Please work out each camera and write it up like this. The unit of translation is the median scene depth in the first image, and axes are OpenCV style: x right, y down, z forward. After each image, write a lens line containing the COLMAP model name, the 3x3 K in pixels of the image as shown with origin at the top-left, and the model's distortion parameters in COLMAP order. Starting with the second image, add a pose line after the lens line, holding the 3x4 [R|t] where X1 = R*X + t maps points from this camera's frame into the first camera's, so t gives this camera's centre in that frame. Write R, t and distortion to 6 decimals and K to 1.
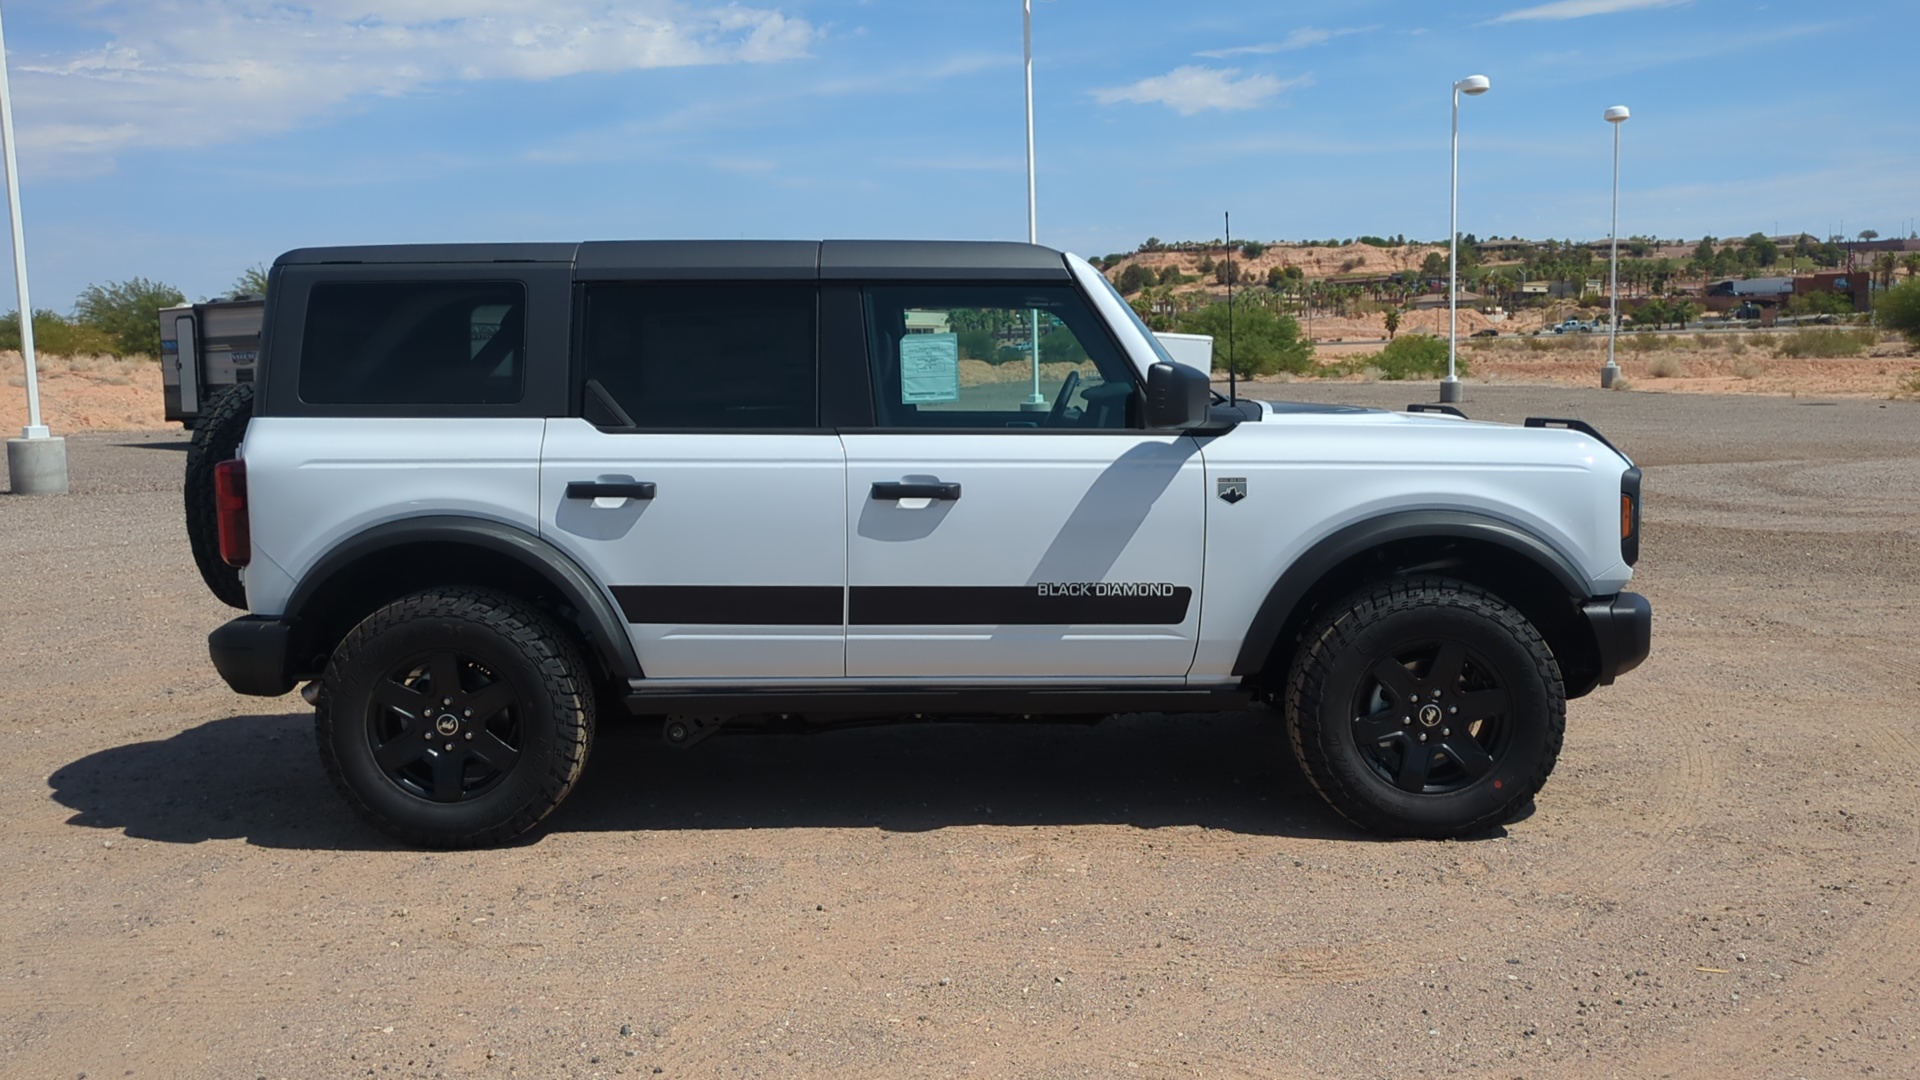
lens RADIAL K [[1639.1, 0, 978.7], [0, 1639.1, 533.2], [0, 0, 1]] dist [0.081888, -0.120344]
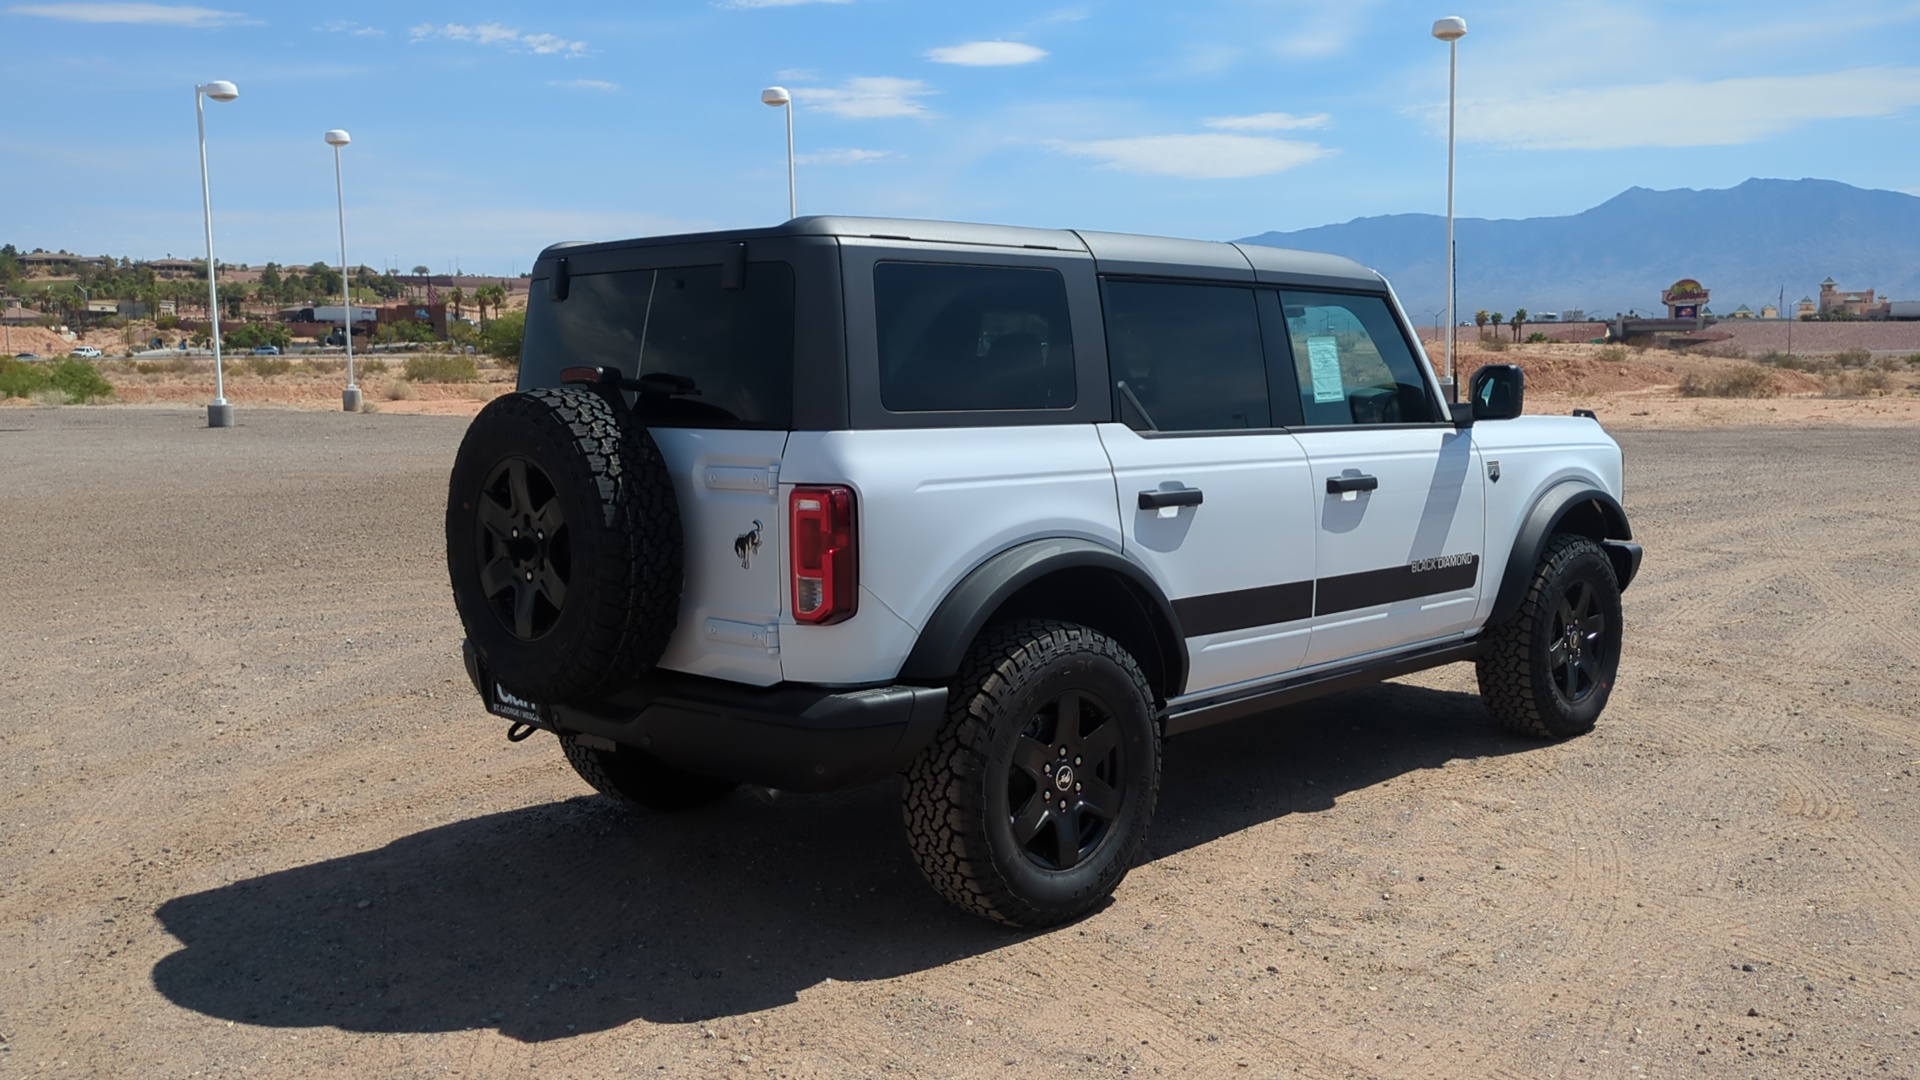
lens RADIAL K [[1639.1, 0, 978.7], [0, 1639.1, 533.2], [0, 0, 1]] dist [0.081888, -0.120344]
pose [[0.687100, -0.065544, 0.723601, -0.967320], [0.076425, 0.996918, 0.017731, -0.031097], [-0.722533, 0.043118, 0.689991, 0.431782]]
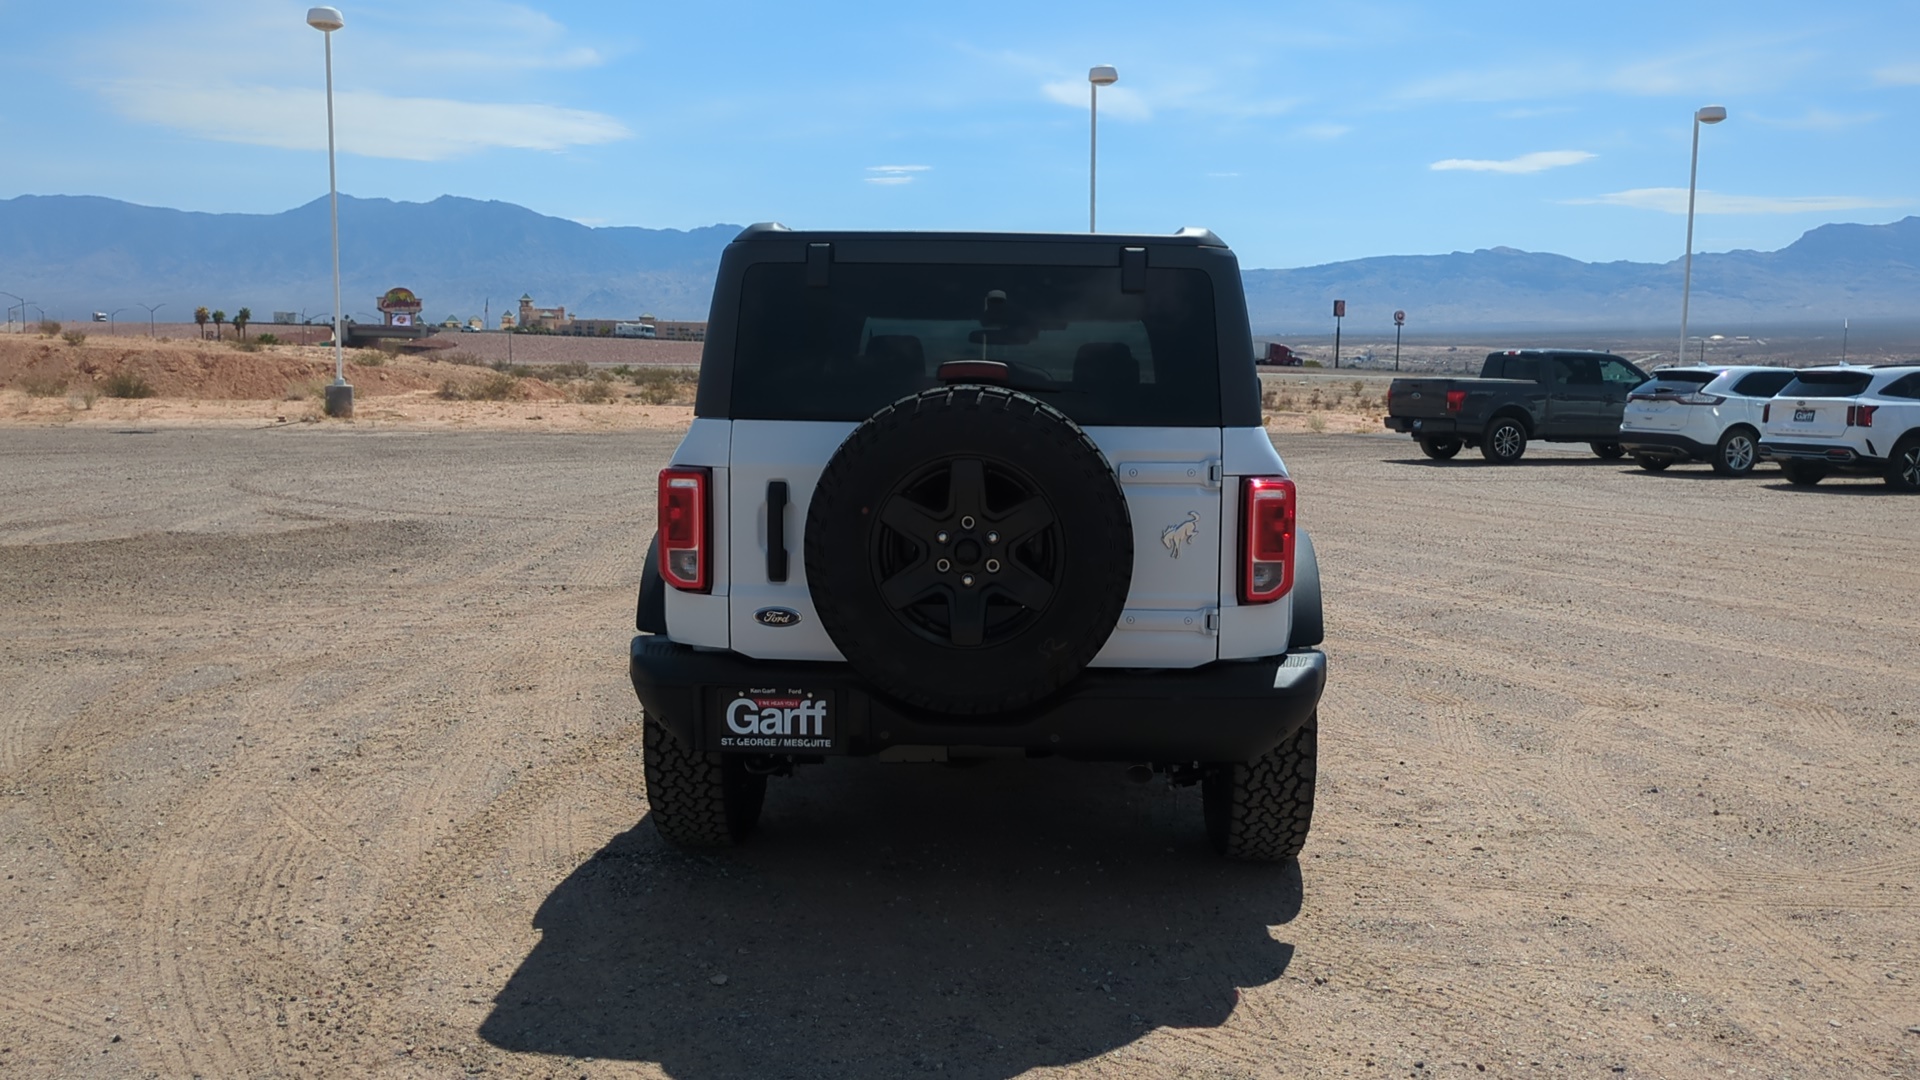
lens RADIAL K [[1639.1, 0, 978.7], [0, 1639.1, 533.2], [0, 0, 1]] dist [0.081888, -0.120344]
pose [[0.022468, -0.082200, 0.996363, -1.311052], [0.091651, 0.992587, 0.079822, -0.098254], [-0.995538, 0.089524, 0.029836, 1.145608]]
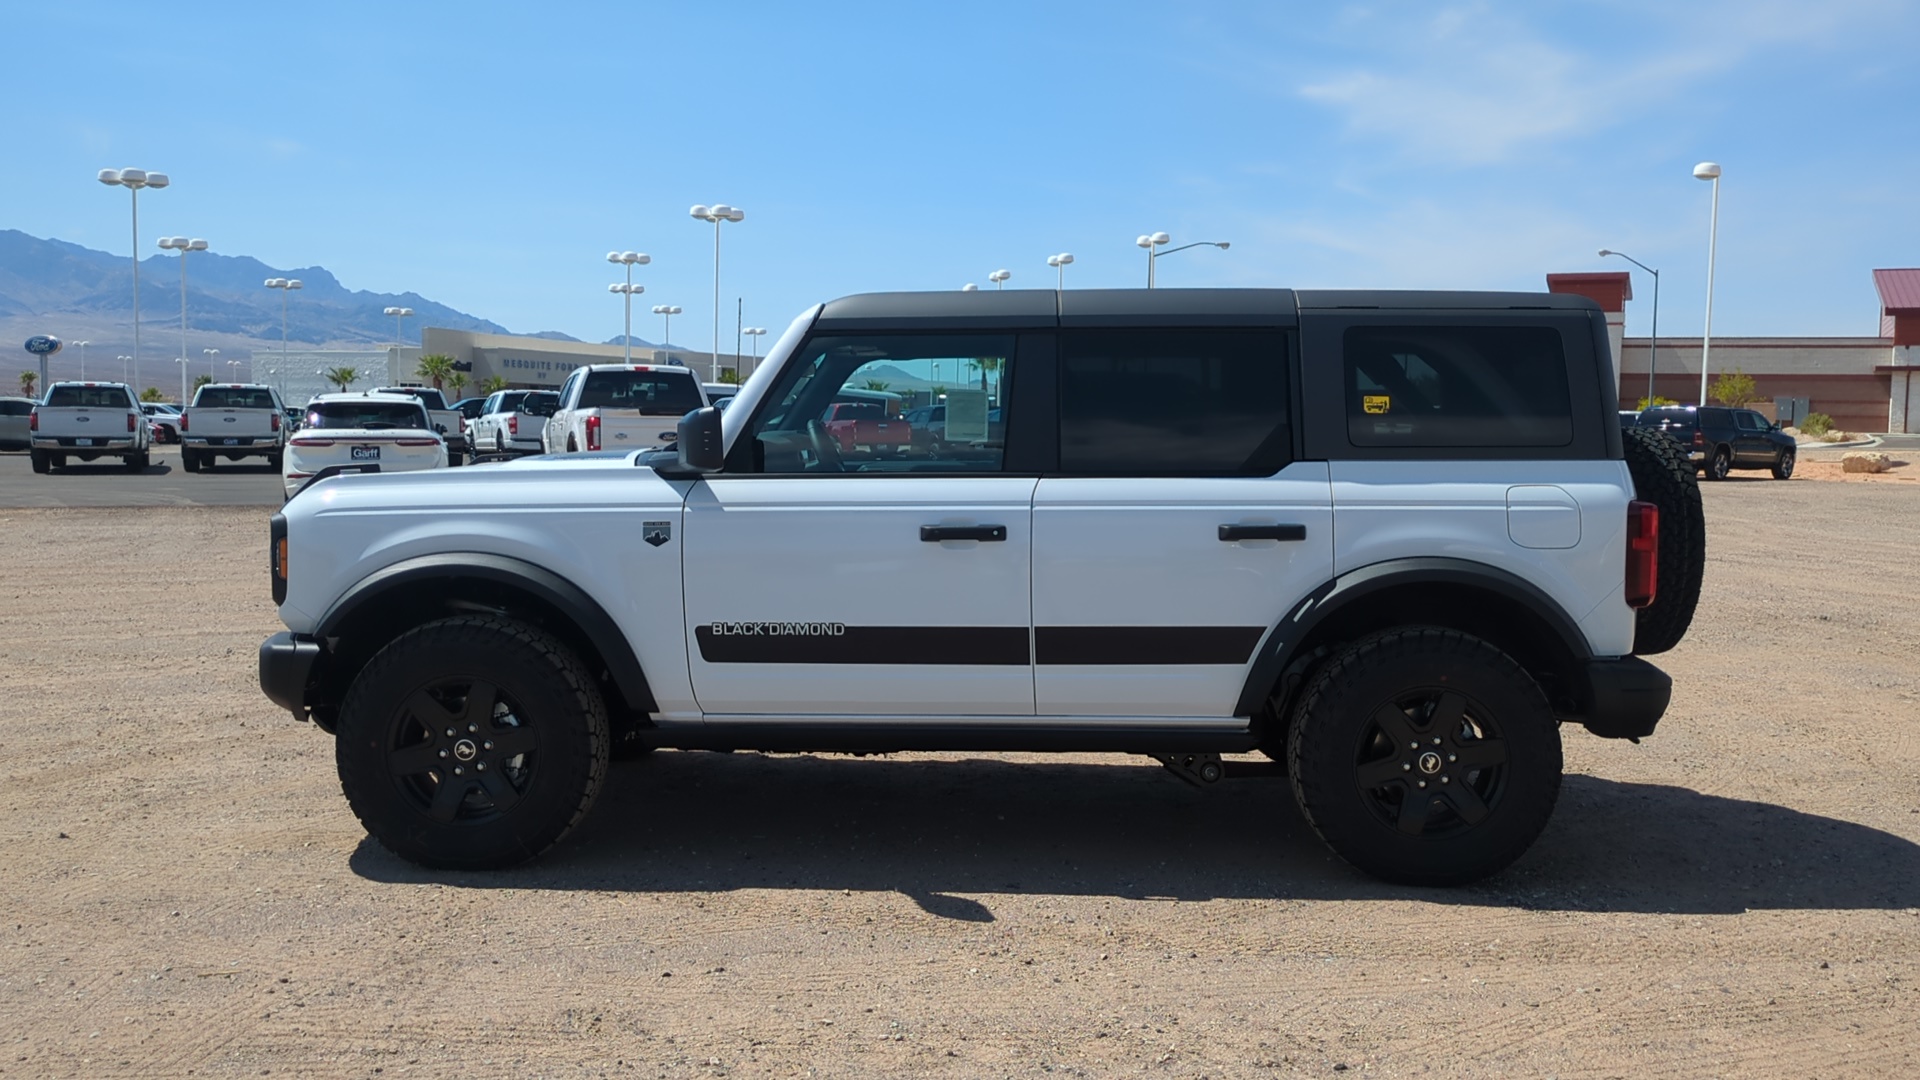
lens RADIAL K [[1639.1, 0, 978.7], [0, 1639.1, 533.2], [0, 0, 1]] dist [0.081888, -0.120344]
pose [[-0.999875, 0.004716, 0.015121, -0.052463], [0.007283, 0.984630, 0.174501, -0.239231], [-0.014066, 0.174590, -0.984541, 2.338236]]
